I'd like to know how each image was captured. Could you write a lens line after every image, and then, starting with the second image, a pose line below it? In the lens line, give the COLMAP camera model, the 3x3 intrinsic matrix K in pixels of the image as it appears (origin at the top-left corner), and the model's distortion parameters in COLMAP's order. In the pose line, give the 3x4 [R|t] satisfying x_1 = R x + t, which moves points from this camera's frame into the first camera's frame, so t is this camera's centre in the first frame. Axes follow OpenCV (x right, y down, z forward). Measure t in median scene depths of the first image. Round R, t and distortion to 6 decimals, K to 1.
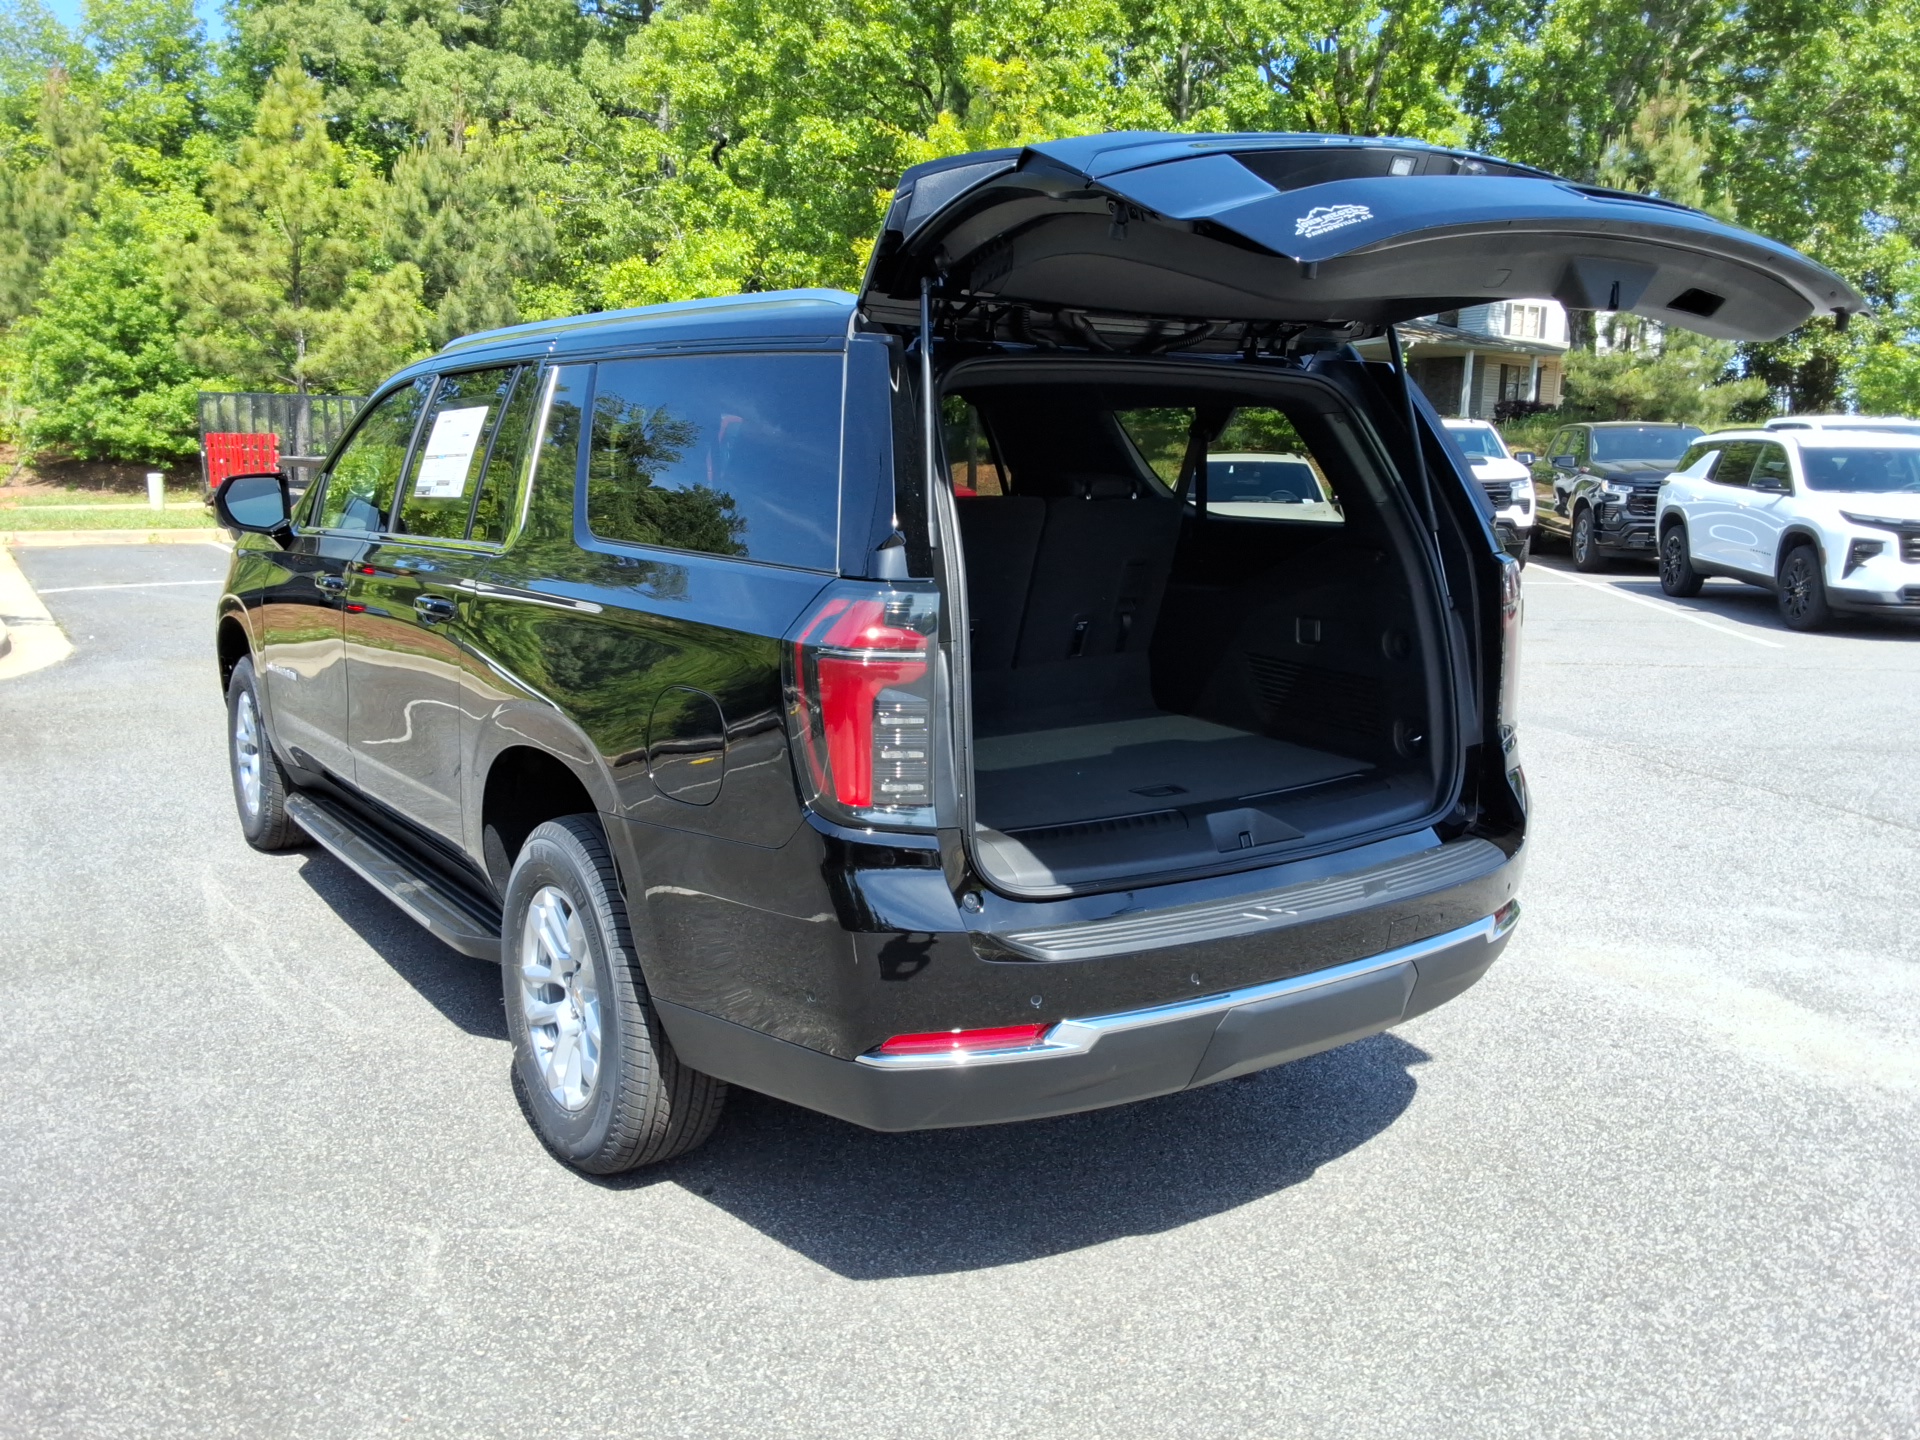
lens RADIAL K [[1567.2, 0, 993.3], [0, 1567.2, 687.6], [0, 0, 1]] dist [0.106278, -0.180004]
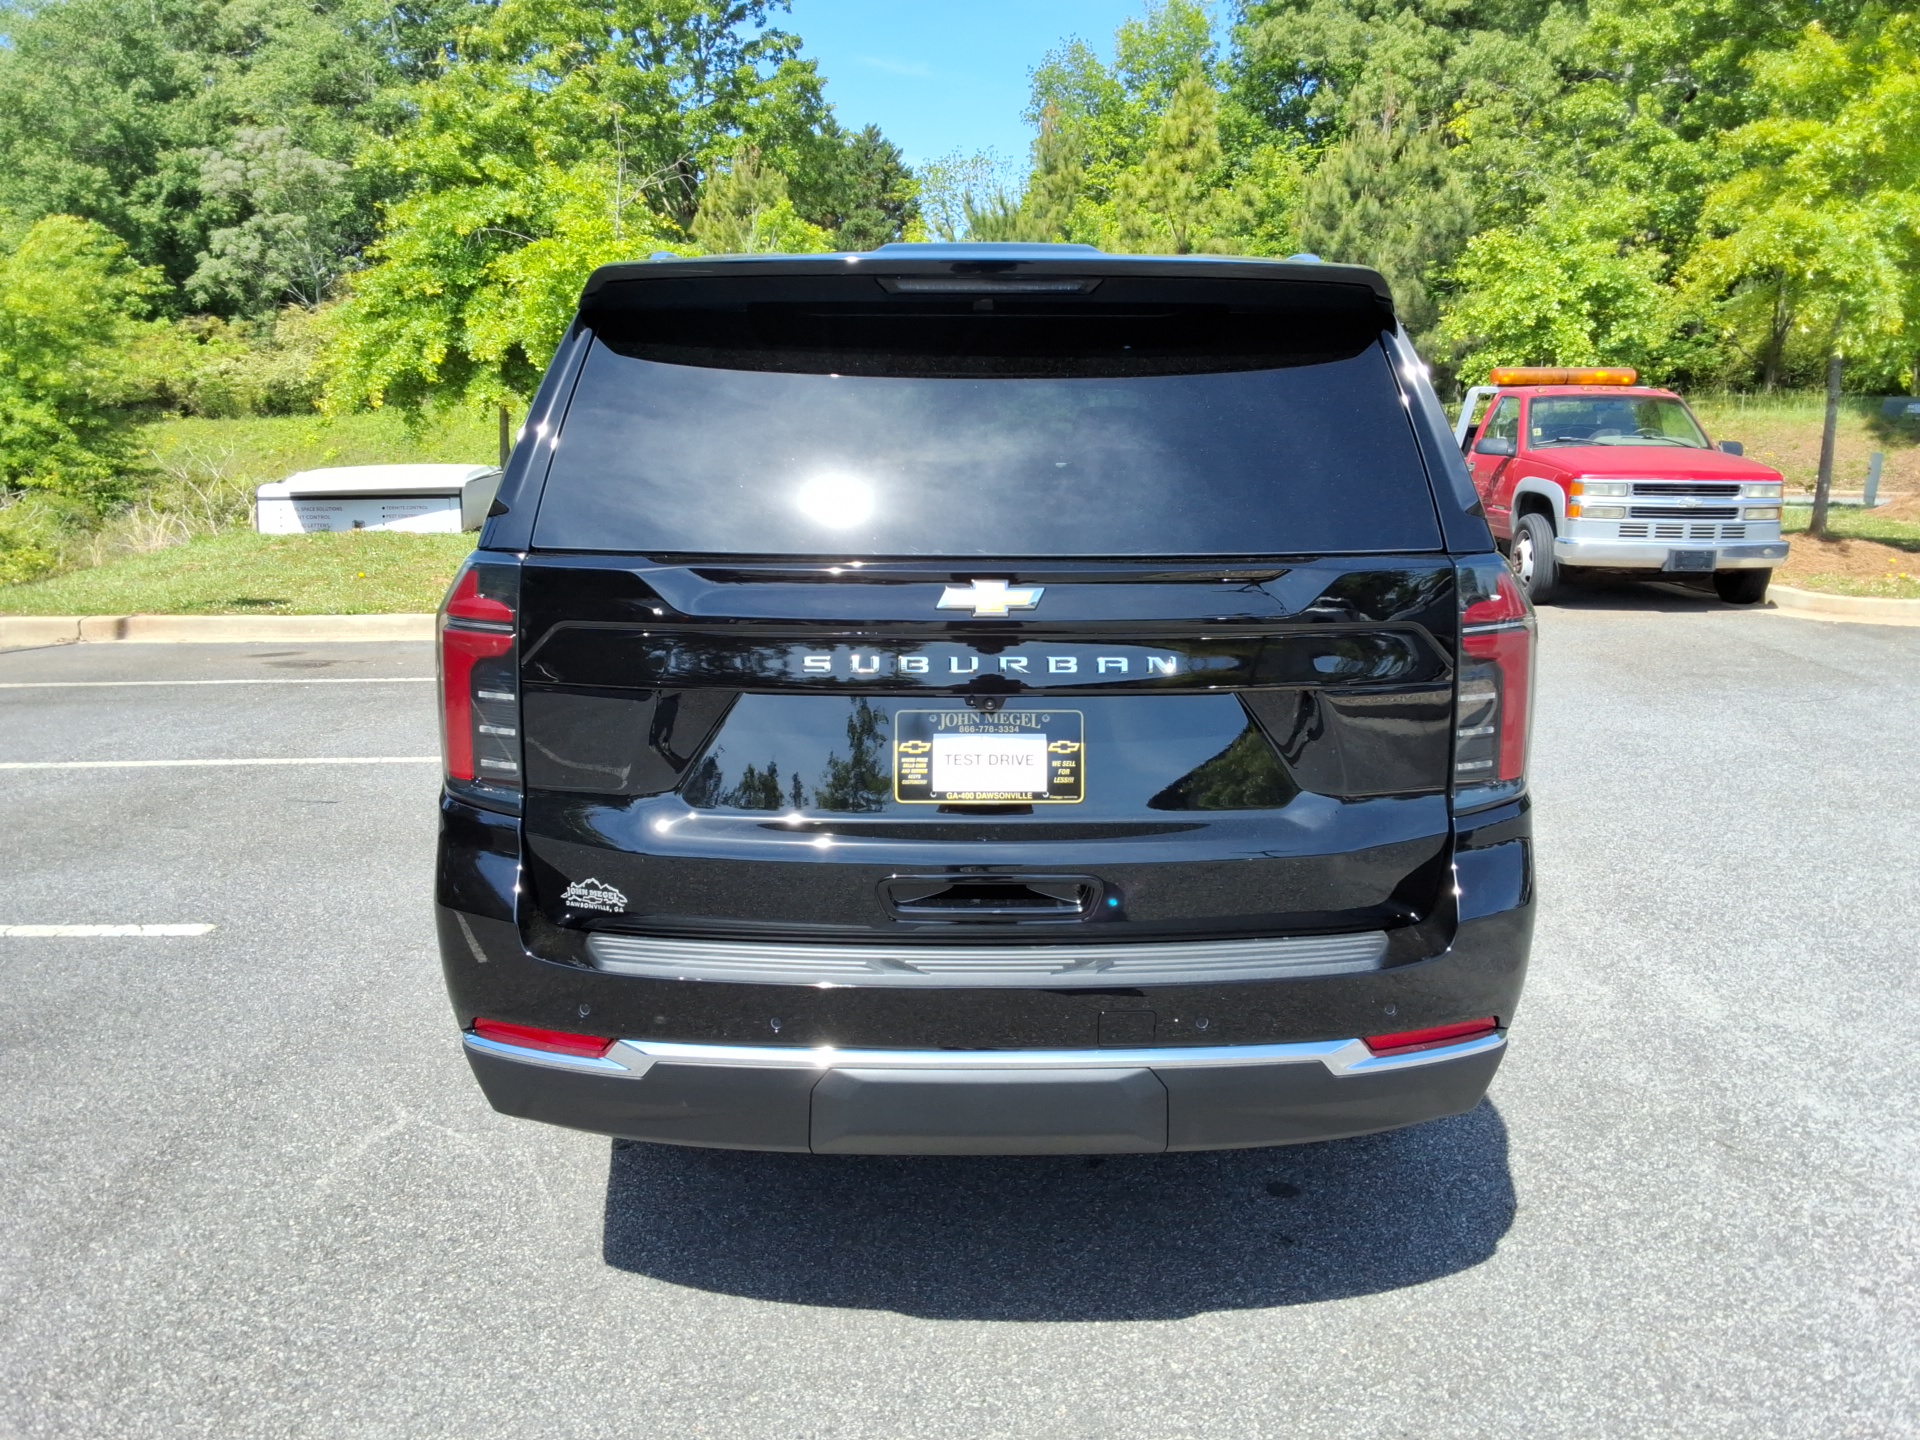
lens RADIAL K [[1563.5, 0, 975.7], [0, 1563.5, 715.1], [0, 0, 1]] dist [0.099980, -0.159668]
pose [[0.817142, 0.093375, -0.568823, 0.058279], [-0.078935, 0.995623, 0.050042, -0.003200], [0.571006, 0.004009, 0.820936, 0.029520]]
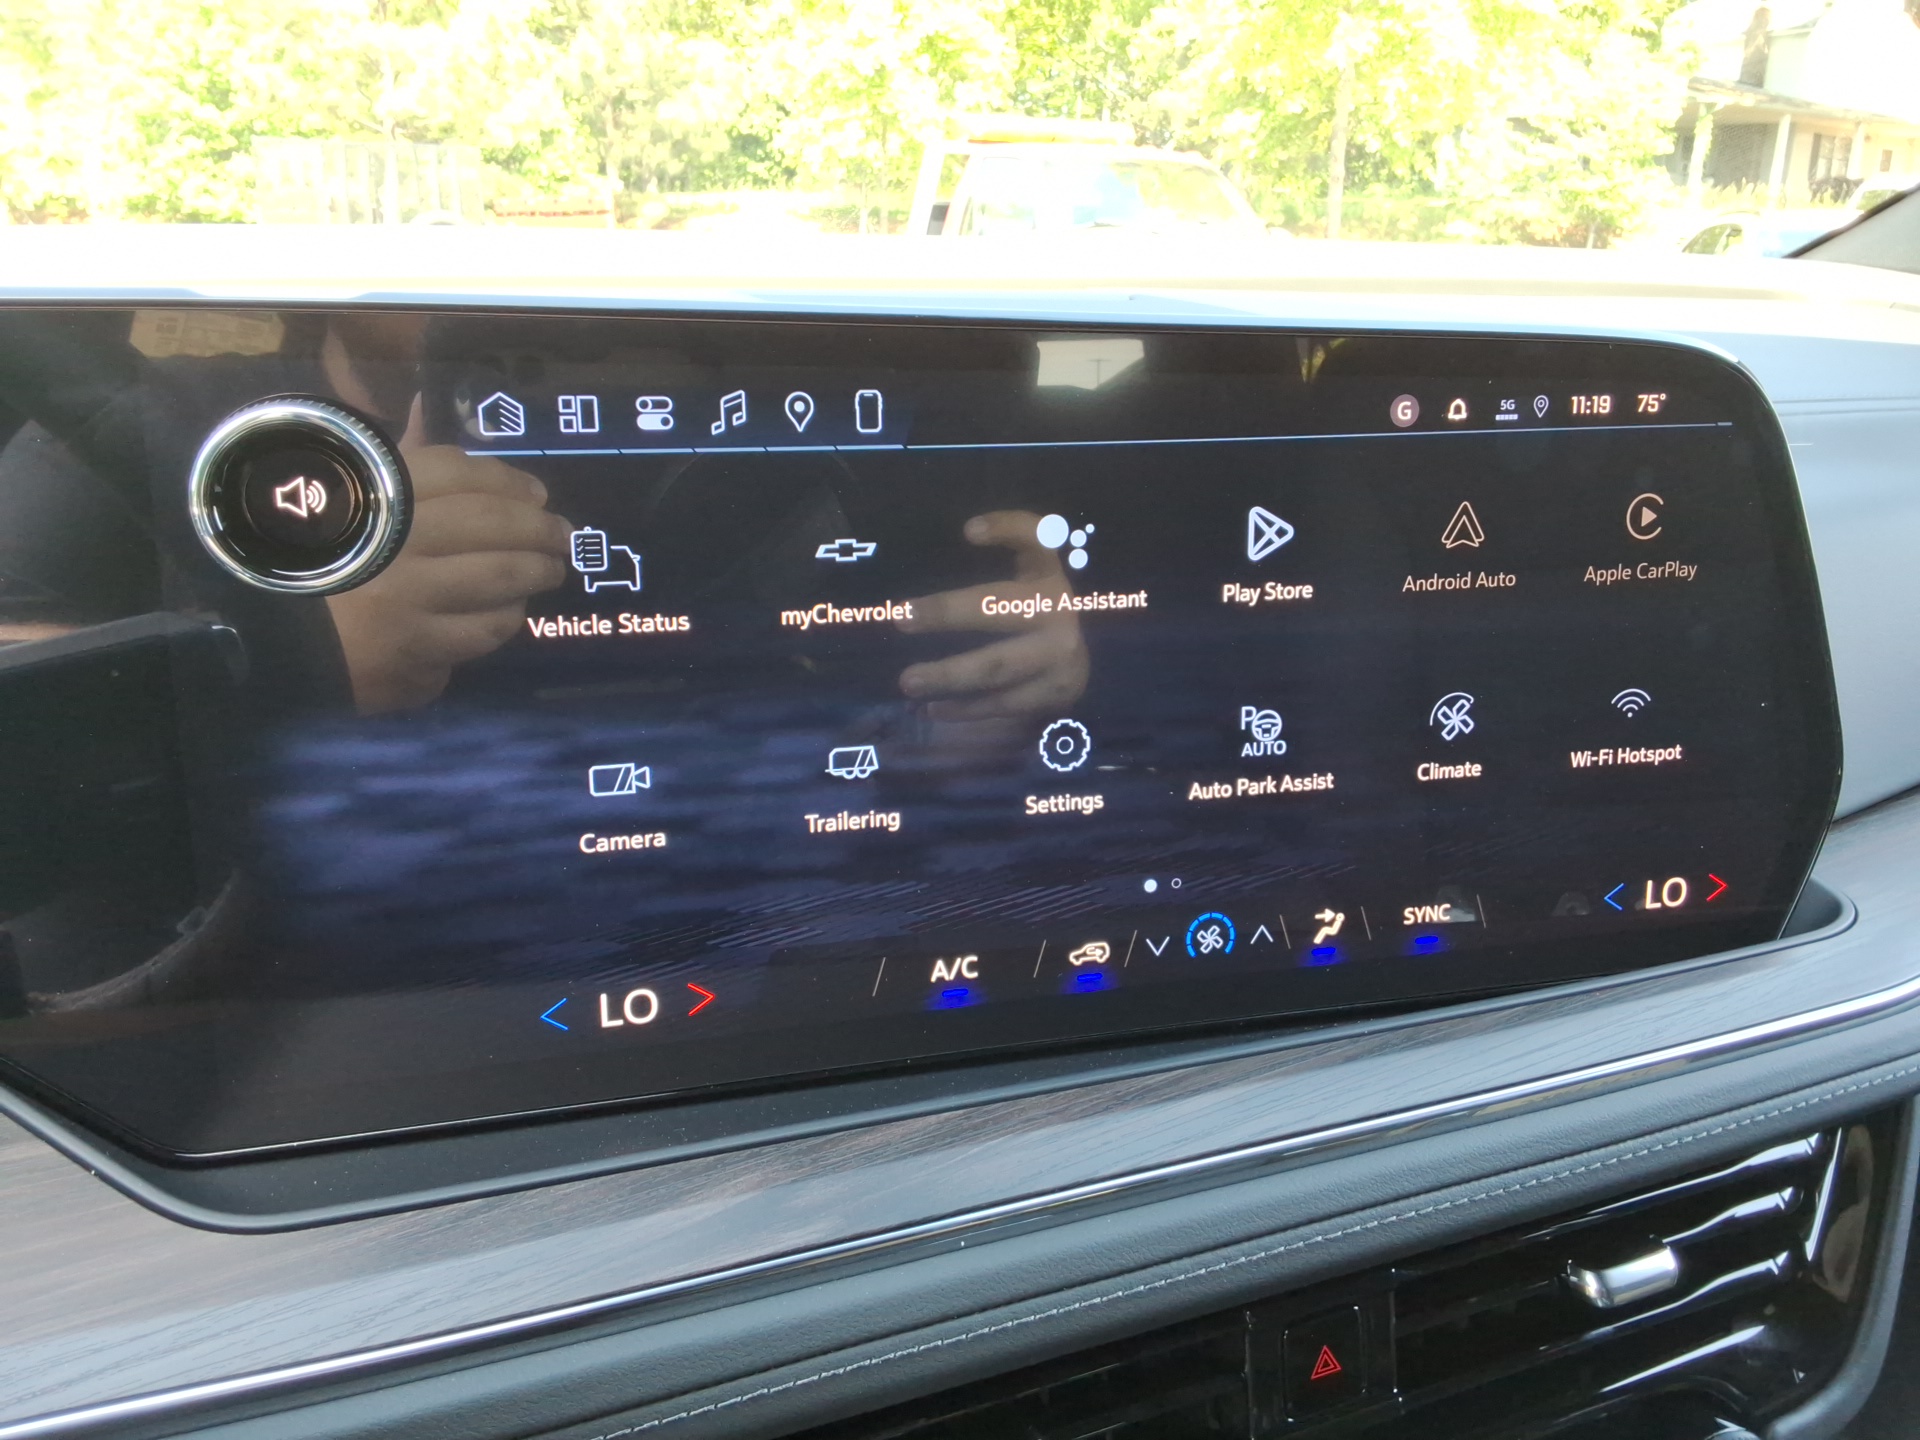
lens RADIAL K [[1550.3, 0, 960.0], [0, 1550.3, 720.0], [0, 0, 1]] dist [0.081677, -0.138416]
pose [[0.993964, 0.038486, -0.102734, -0.048334], [-0.022920, 0.988631, 0.148608, -0.018972], [0.107285, -0.145357, 0.983545, 0.163832]]
